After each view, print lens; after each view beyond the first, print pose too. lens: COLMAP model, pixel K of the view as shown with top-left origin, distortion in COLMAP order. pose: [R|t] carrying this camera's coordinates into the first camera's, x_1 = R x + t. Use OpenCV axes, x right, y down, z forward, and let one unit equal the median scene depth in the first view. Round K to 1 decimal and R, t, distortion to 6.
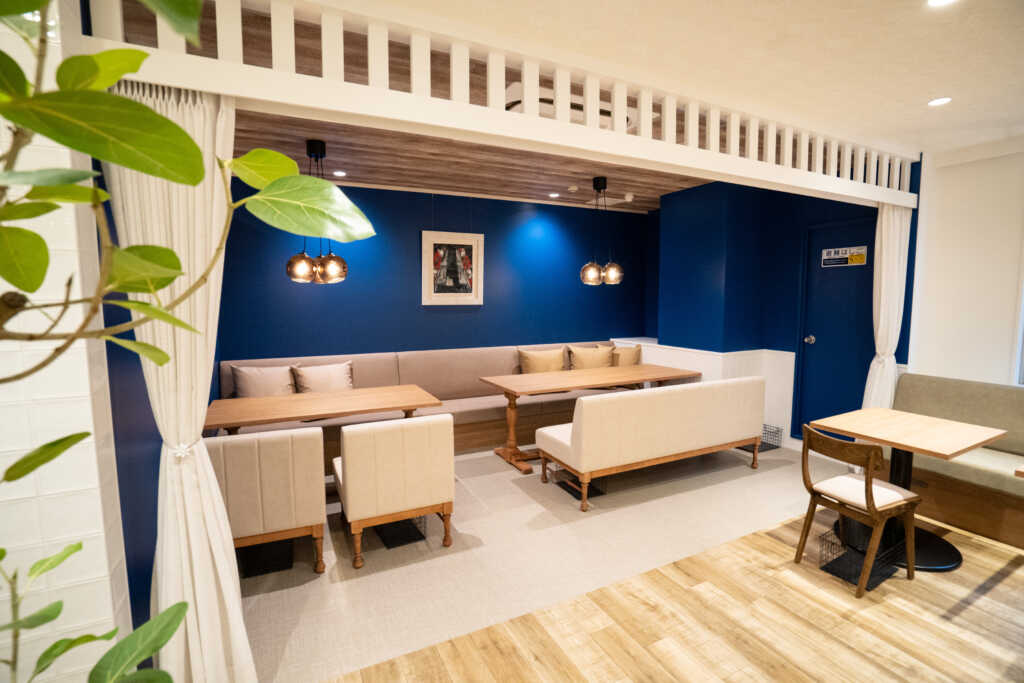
lens RADIAL K [[480.5, 0, 512.0], [0, 480.5, 341.5], [0, 0, 1]] dist [-0.002511, -0.000215]
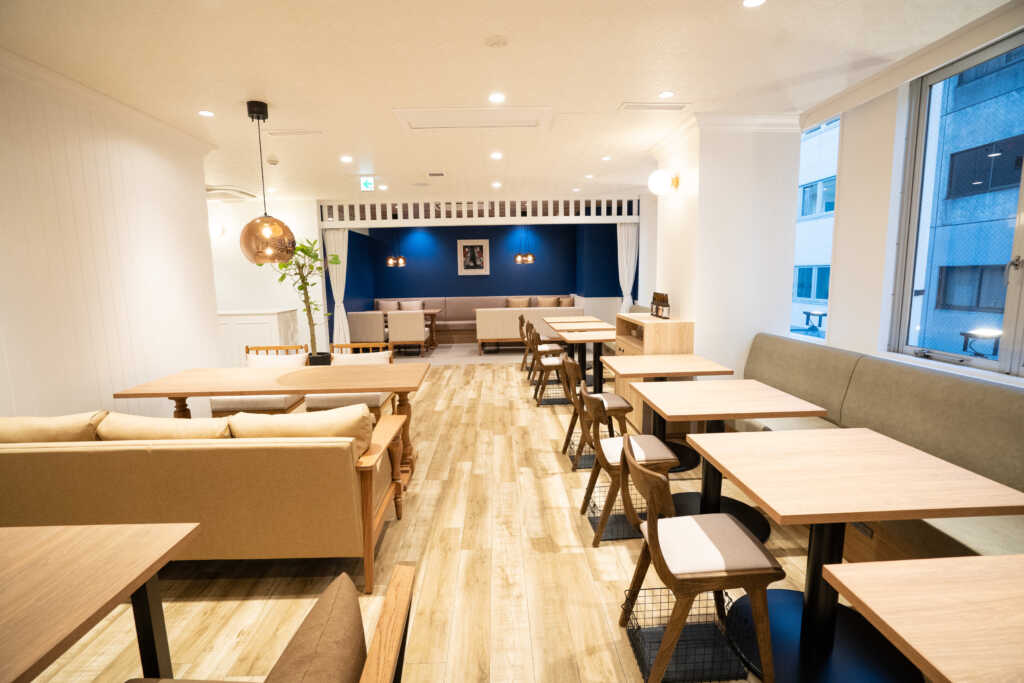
lens RADIAL K [[475.2, 0, 509.5], [0, 475.2, 342.2], [0, 0, 1]] dist [-0.059150, 0.023874]
pose [[0.906908, 0.045446, -0.418870, 0.906054], [-0.023935, 0.998117, 0.056471, 0.095478], [0.420648, -0.041188, 0.906288, -0.808812]]
